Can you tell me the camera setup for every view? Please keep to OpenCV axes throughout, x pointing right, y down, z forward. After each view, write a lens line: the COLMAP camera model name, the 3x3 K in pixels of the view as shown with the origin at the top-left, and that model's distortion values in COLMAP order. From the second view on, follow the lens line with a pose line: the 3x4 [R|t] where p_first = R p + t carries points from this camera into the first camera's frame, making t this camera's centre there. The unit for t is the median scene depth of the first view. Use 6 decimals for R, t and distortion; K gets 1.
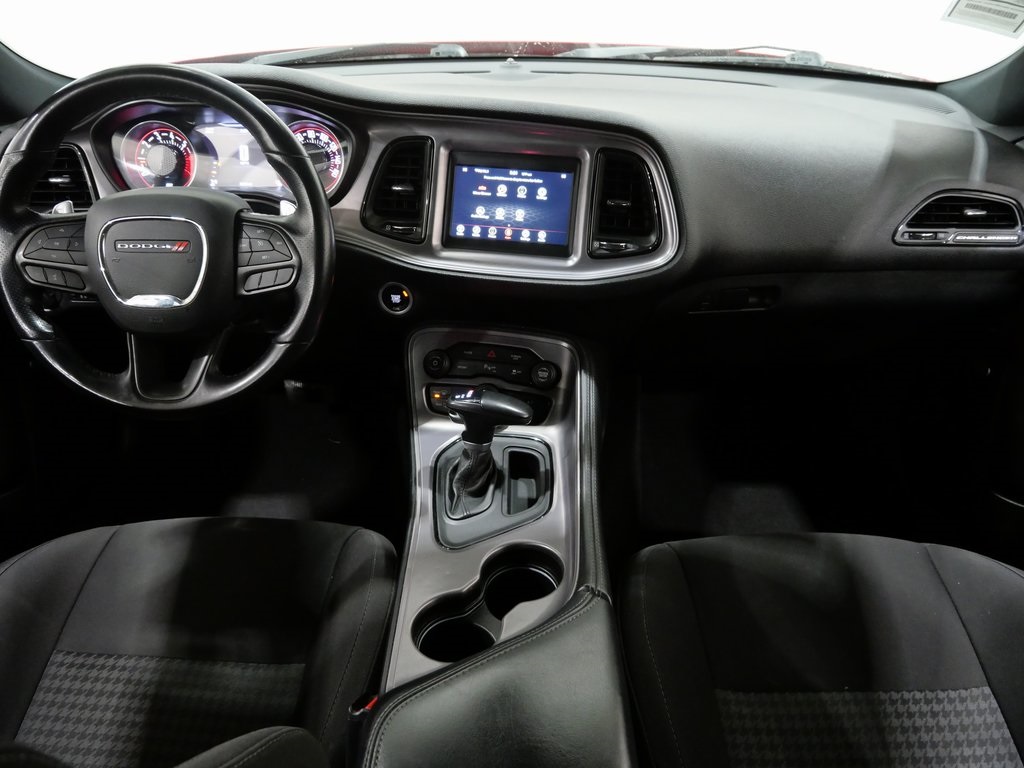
lens RADIAL K [[724.7, 0, 514.0], [0, 724.7, 387.5], [0, 0, 1]] dist [-0.028069, 0.004339]
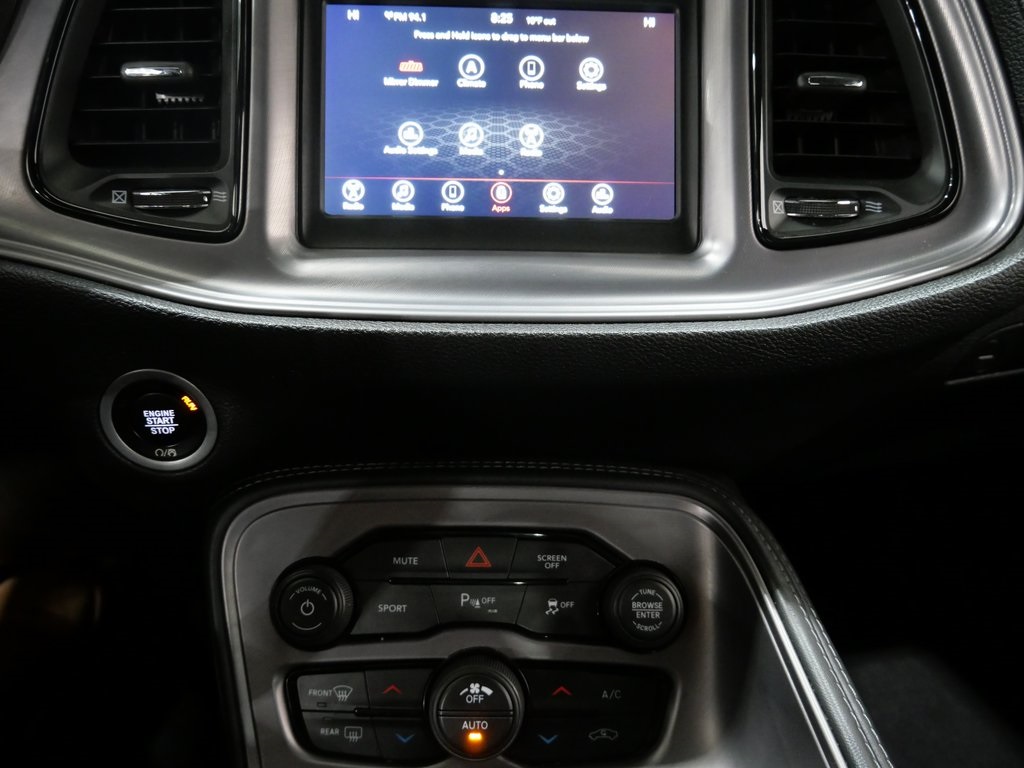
lens RADIAL K [[724.7, 0, 509.3], [0, 724.7, 384.7], [0, 0, 1]] dist [-0.028069, 0.004339]
pose [[0.982576, -0.085920, 0.164808, -0.066520], [0.099820, 0.991945, -0.077986, -0.100364], [-0.156780, 0.093078, 0.983238, 0.680611]]
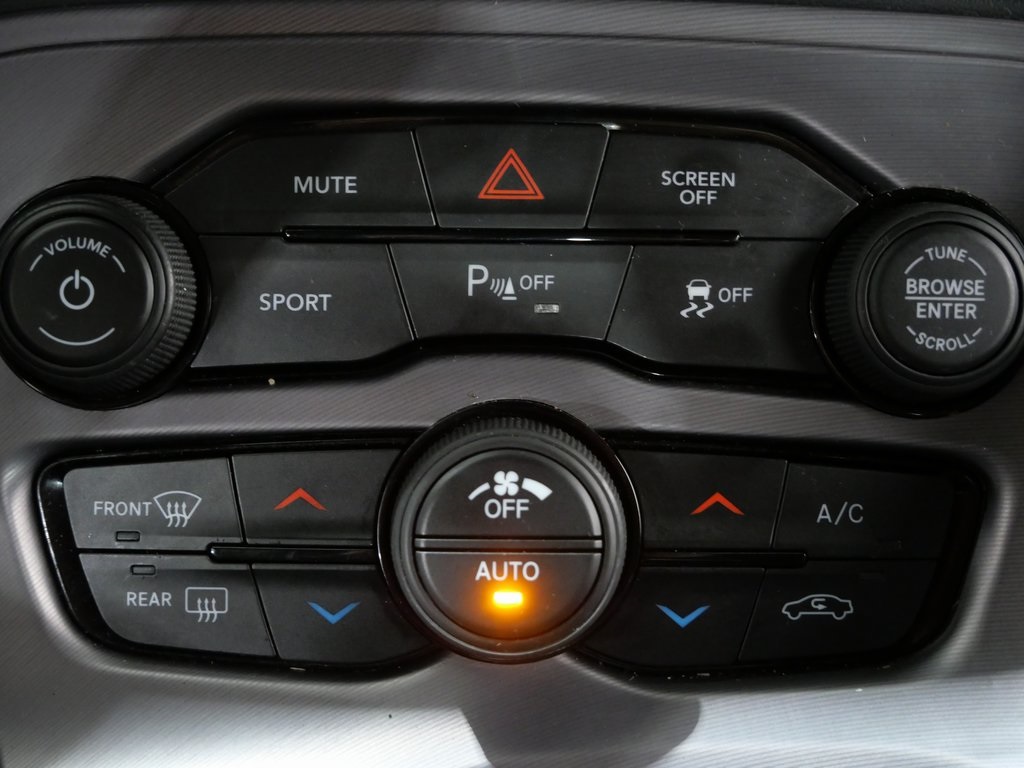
lens RADIAL K [[1379.2, 0, 505.8], [0, 1379.2, 382.0], [0, 0, 1]] dist [0.026629, 0.000000]
pose [[0.983969, -0.113668, 0.137422, -0.071871], [0.099882, 0.989614, 0.103380, -0.036598], [-0.147746, -0.087996, 0.985103, 0.771080]]
